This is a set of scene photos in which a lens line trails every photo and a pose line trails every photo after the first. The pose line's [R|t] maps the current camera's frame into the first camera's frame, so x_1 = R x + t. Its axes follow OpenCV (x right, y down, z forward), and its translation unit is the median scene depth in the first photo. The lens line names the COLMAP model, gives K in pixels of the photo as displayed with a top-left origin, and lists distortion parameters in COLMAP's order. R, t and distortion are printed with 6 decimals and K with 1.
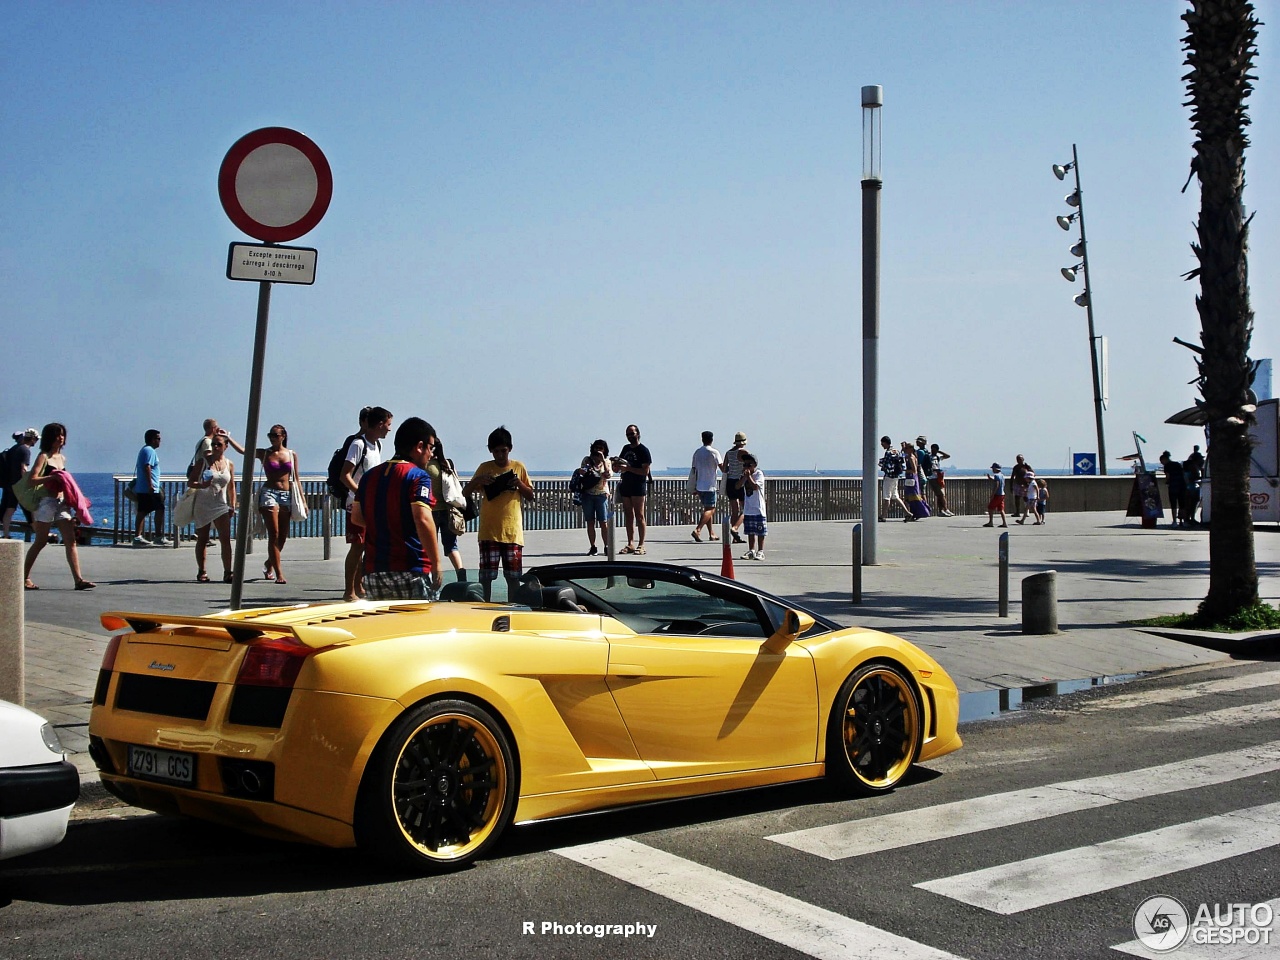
lens RADIAL K [[2011.8, 0, 638.2], [0, 2011.8, 479.6], [0, 0, 1]] dist [-0.011454, 0.000000]
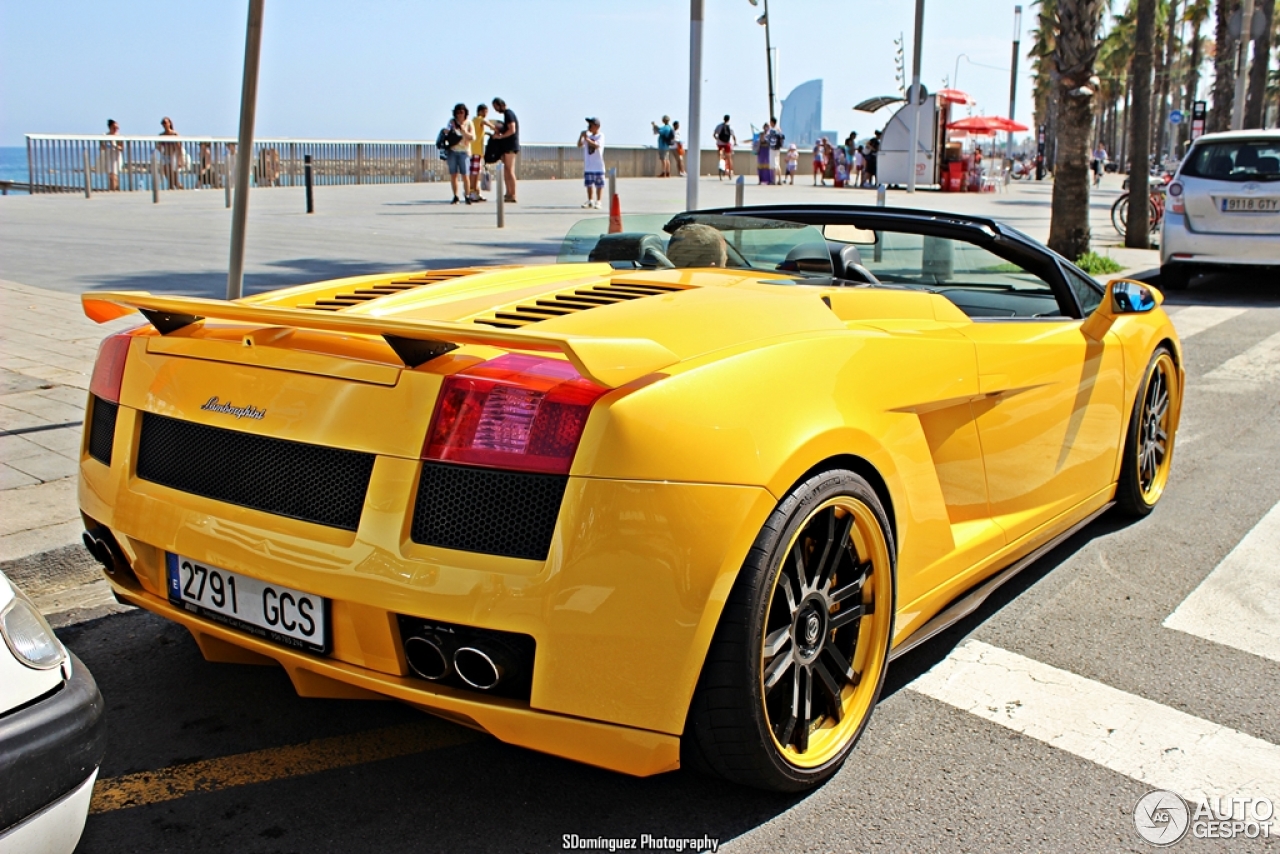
lens RADIAL K [[1296.2, 0, 645.6], [0, 1296.2, 432.3], [0, 0, 1]] dist [-0.089210, 0.000000]
pose [[0.980036, -0.025457, 0.197181, -0.188724], [-0.016292, 0.978151, 0.207257, 0.028910], [-0.198149, -0.206332, 0.958209, 0.634519]]
